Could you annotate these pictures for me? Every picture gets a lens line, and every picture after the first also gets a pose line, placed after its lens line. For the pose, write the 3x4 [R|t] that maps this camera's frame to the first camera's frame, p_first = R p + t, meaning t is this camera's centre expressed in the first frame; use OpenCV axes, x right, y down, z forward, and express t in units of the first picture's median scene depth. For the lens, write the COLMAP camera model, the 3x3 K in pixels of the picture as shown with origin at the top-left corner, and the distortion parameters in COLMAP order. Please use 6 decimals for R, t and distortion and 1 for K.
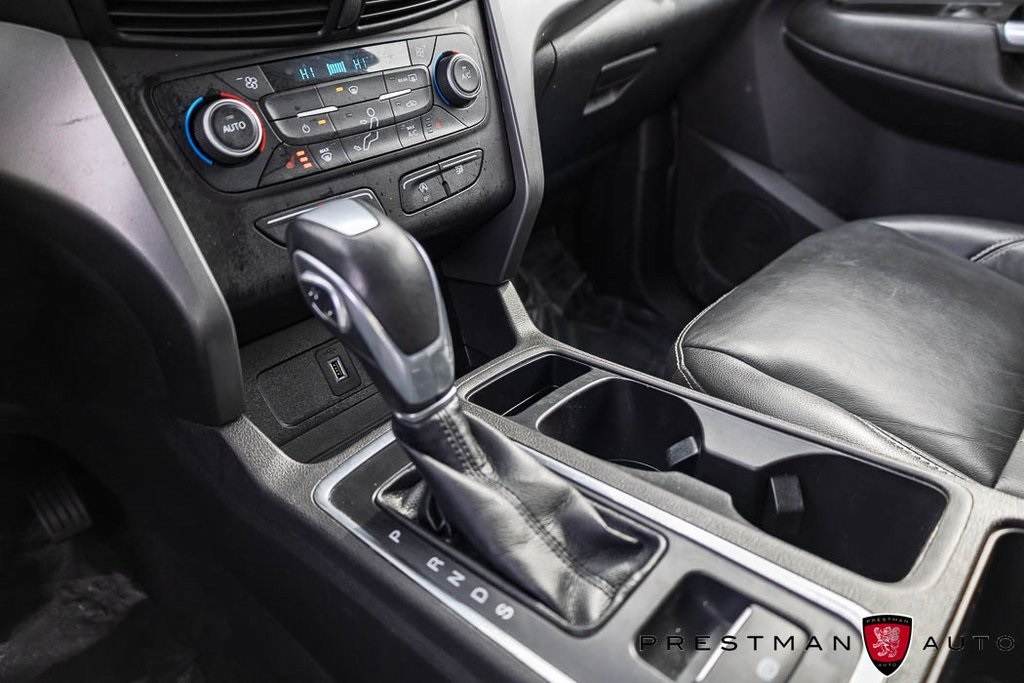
lens RADIAL K [[660.2, 0, 512.1], [0, 660.2, 340.4], [0, 0, 1]] dist [0.005683, -0.000604]
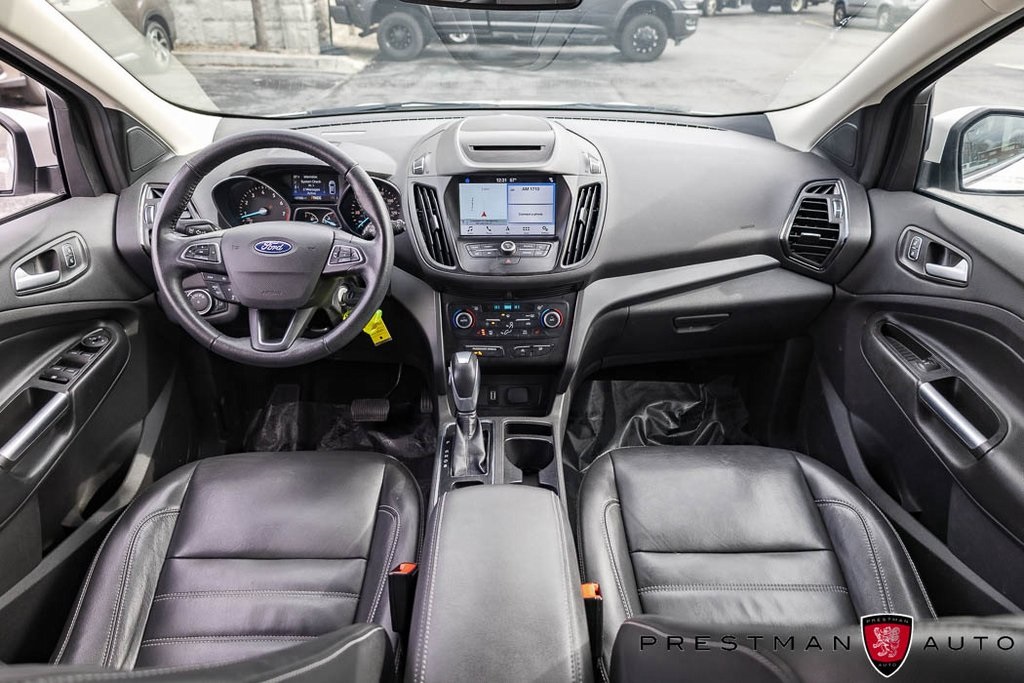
lens RADIAL K [[660.2, 0, 509.1], [0, 660.2, 340.6], [0, 0, 1]] dist [0.005683, -0.000604]
pose [[0.702679, 0.378447, -0.602511, 1.764159], [-0.399470, 0.910589, 0.106072, -0.629728], [0.588783, 0.166151, 0.791030, -1.513905]]
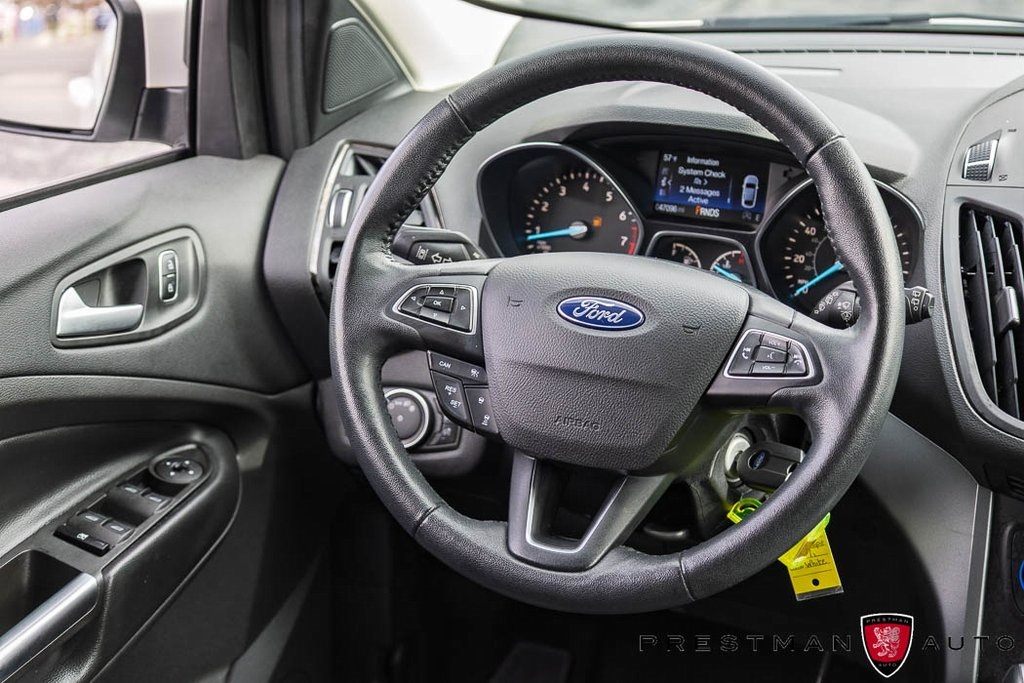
lens RADIAL K [[1559.4, 0, 511.7], [0, 1559.4, 338.1], [0, 0, 1]] dist [0.035496, 0.000000]
pose [[0.388792, 0.357006, -0.849345, 1.462812], [-0.504292, 0.853977, 0.128111, -0.525234], [0.771058, 0.378510, 0.512055, -1.432744]]
